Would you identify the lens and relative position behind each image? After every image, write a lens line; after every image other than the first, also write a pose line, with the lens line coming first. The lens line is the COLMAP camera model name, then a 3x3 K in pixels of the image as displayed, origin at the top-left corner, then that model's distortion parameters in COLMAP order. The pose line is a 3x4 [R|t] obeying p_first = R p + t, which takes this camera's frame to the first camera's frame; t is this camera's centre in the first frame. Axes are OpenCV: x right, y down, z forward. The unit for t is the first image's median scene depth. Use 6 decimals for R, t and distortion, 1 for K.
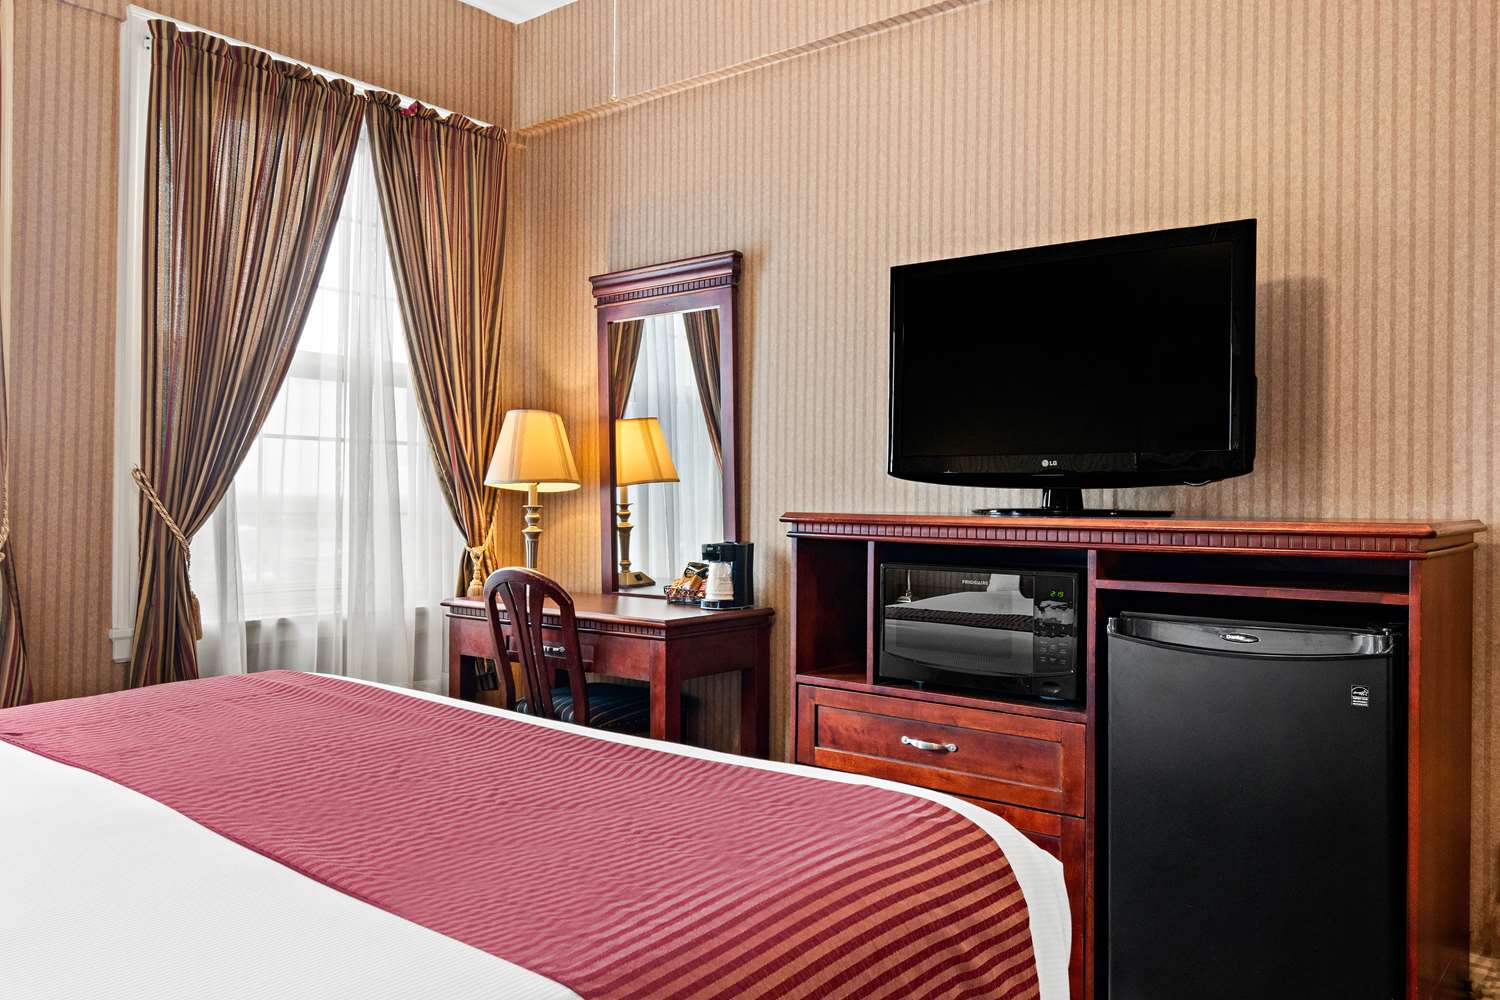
lens RADIAL K [[1063.9, 0, 750.0], [0, 1063.9, 500.0], [0, 0, 1]] dist [0.002453, 0.000260]
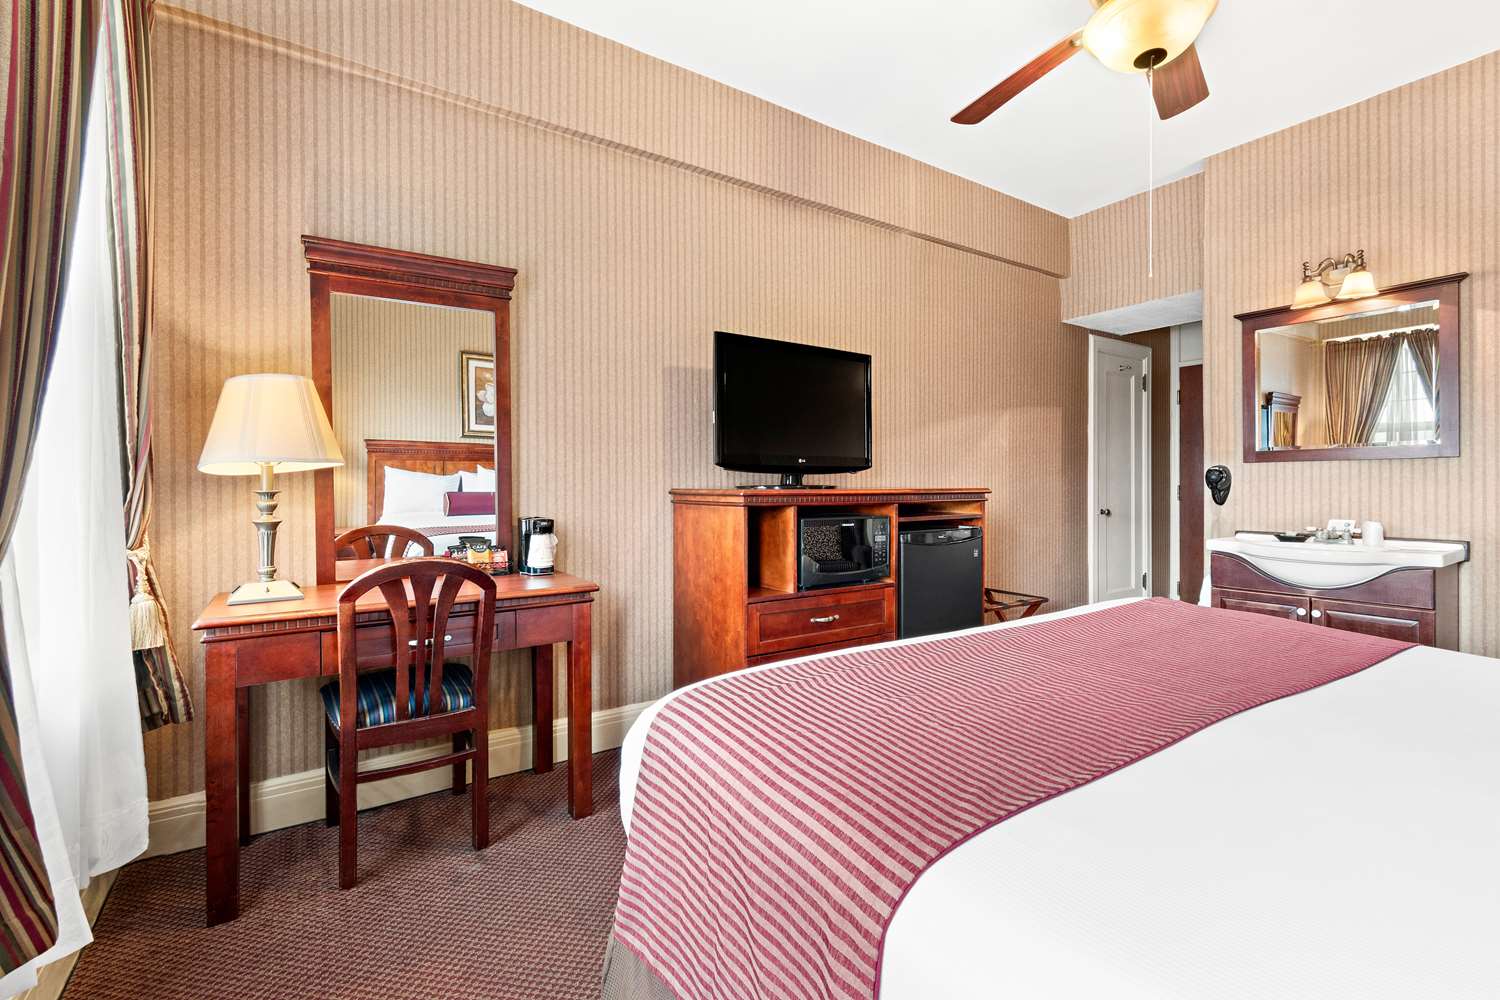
lens RADIAL K [[666.2, 0, 750.0], [0, 666.2, 500.0], [0, 0, 1]] dist [0.000478, 0.000083]
pose [[0.337895, -0.032672, 0.940617, -0.813570], [0.003382, 0.999433, 0.033500, -0.005402], [-0.941178, -0.008138, 0.337814, 0.660281]]
